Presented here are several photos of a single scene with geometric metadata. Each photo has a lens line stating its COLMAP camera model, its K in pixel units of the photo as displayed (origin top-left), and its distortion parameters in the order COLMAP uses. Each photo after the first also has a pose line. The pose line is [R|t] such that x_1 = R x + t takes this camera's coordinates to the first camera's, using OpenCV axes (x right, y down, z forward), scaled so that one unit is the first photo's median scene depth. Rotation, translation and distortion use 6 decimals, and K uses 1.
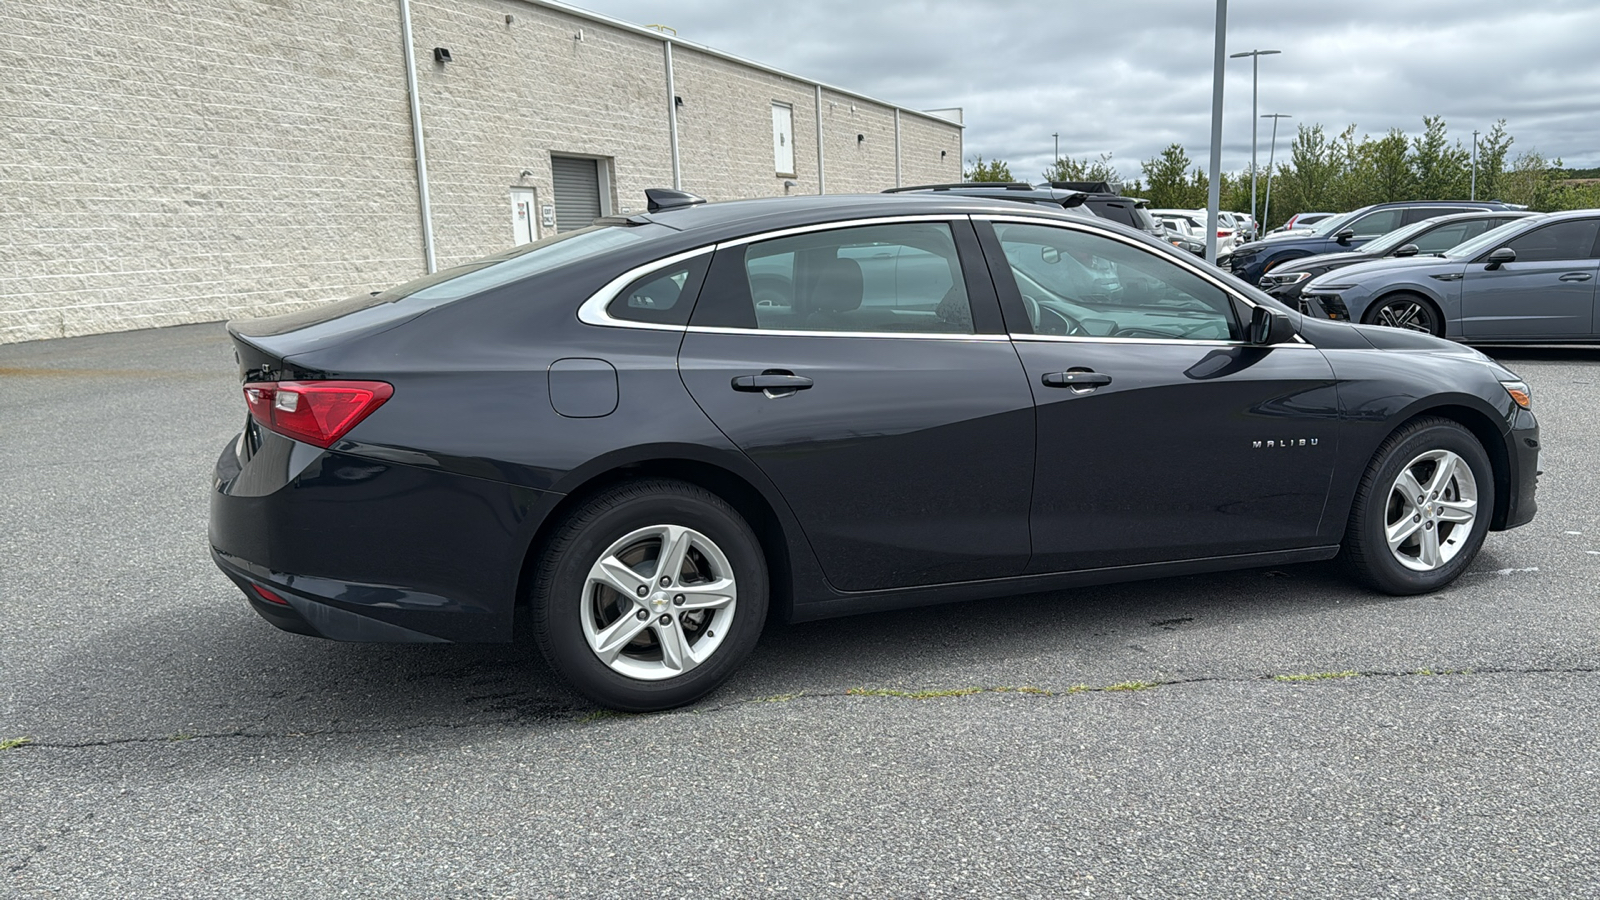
lens RADIAL K [[1310.2, 0, 825.7], [0, 1310.2, 483.2], [0, 0, 1]] dist [0.126480, -0.214314]
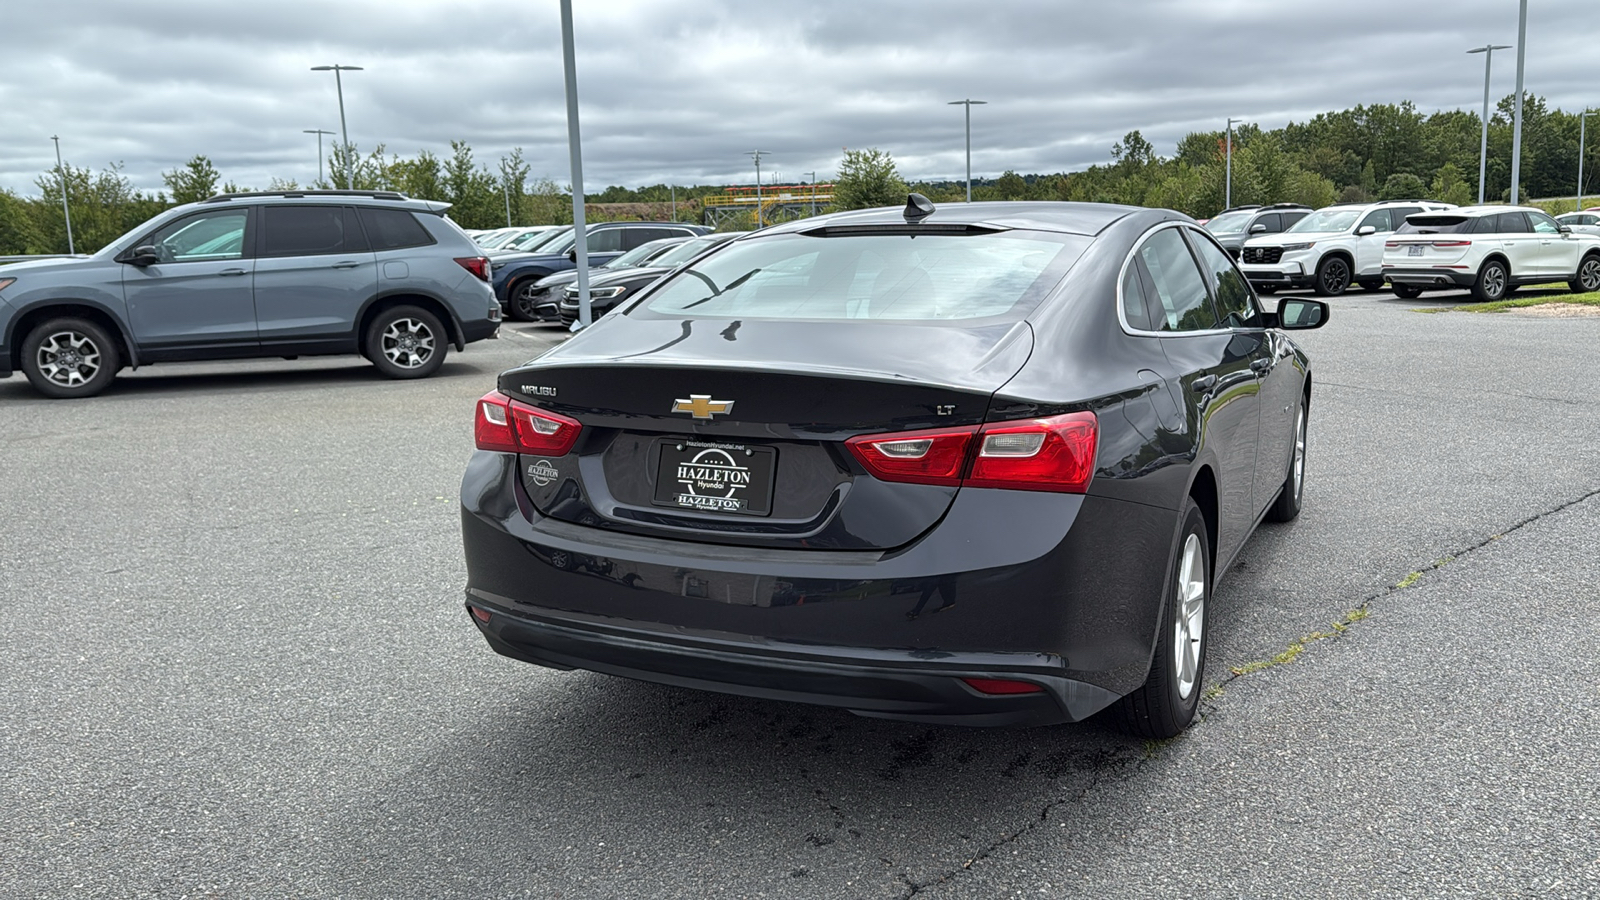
lens RADIAL K [[1310.2, 0, 825.7], [0, 1310.2, 483.2], [0, 0, 1]] dist [0.126480, -0.214314]
pose [[0.723210, -0.127387, 0.678779, -0.204136], [0.136515, 0.989818, 0.040308, -0.017172], [-0.677002, 0.063512, 0.733236, 0.096334]]
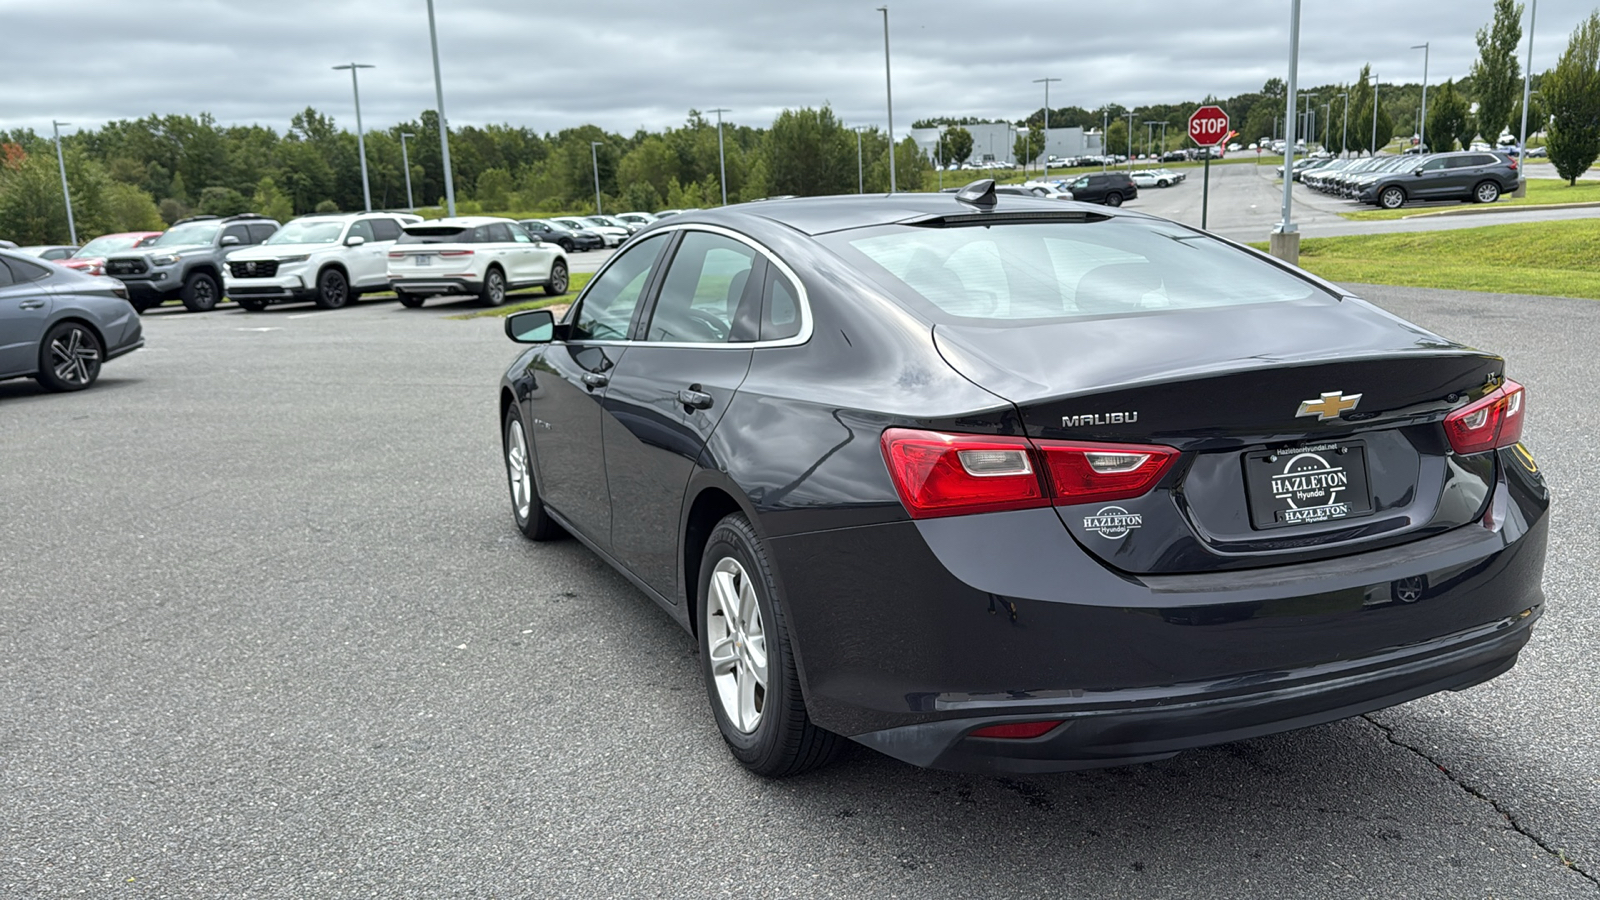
lens RADIAL K [[1310.2, 0, 825.7], [0, 1310.2, 483.2], [0, 0, 1]] dist [0.126480, -0.214314]
pose [[-0.070696, -0.181022, 0.980935, -0.246453], [0.217326, 0.956977, 0.192263, -0.055357], [-0.973535, 0.226775, -0.028314, 0.291259]]
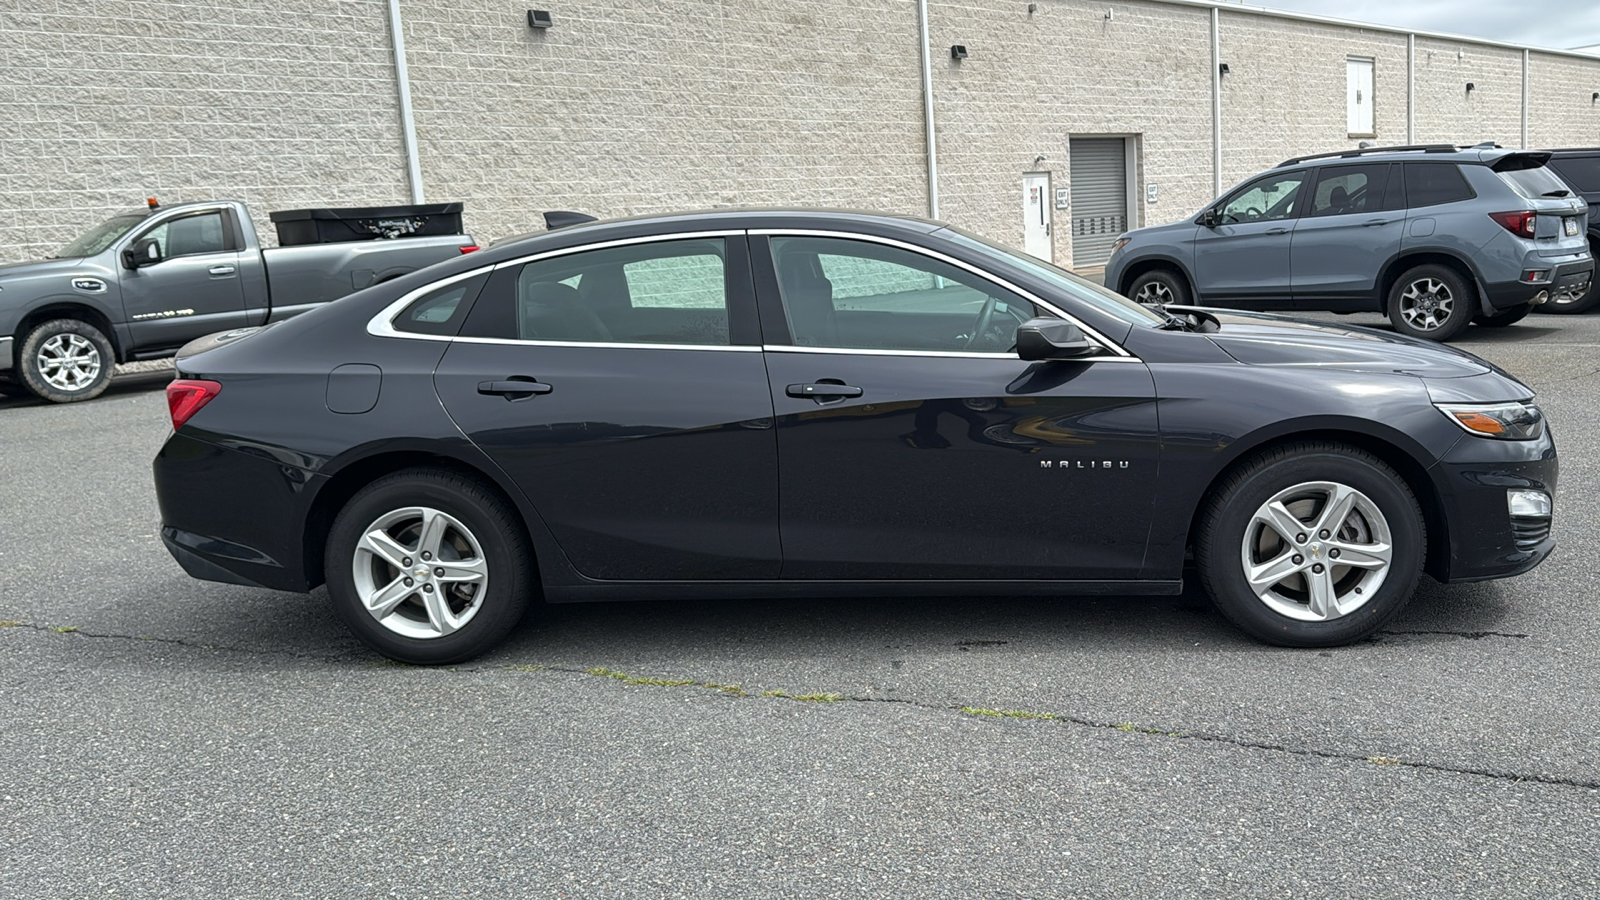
lens RADIAL K [[1306.6, 0, 832.2], [0, 1306.6, 468.5], [0, 0, 1]] dist [0.163634, -0.275989]
pose [[0.883558, 0.053994, -0.465199, 0.155955], [-0.050037, 0.998529, 0.020860, -0.009493], [0.465641, 0.004846, 0.884960, 0.026535]]
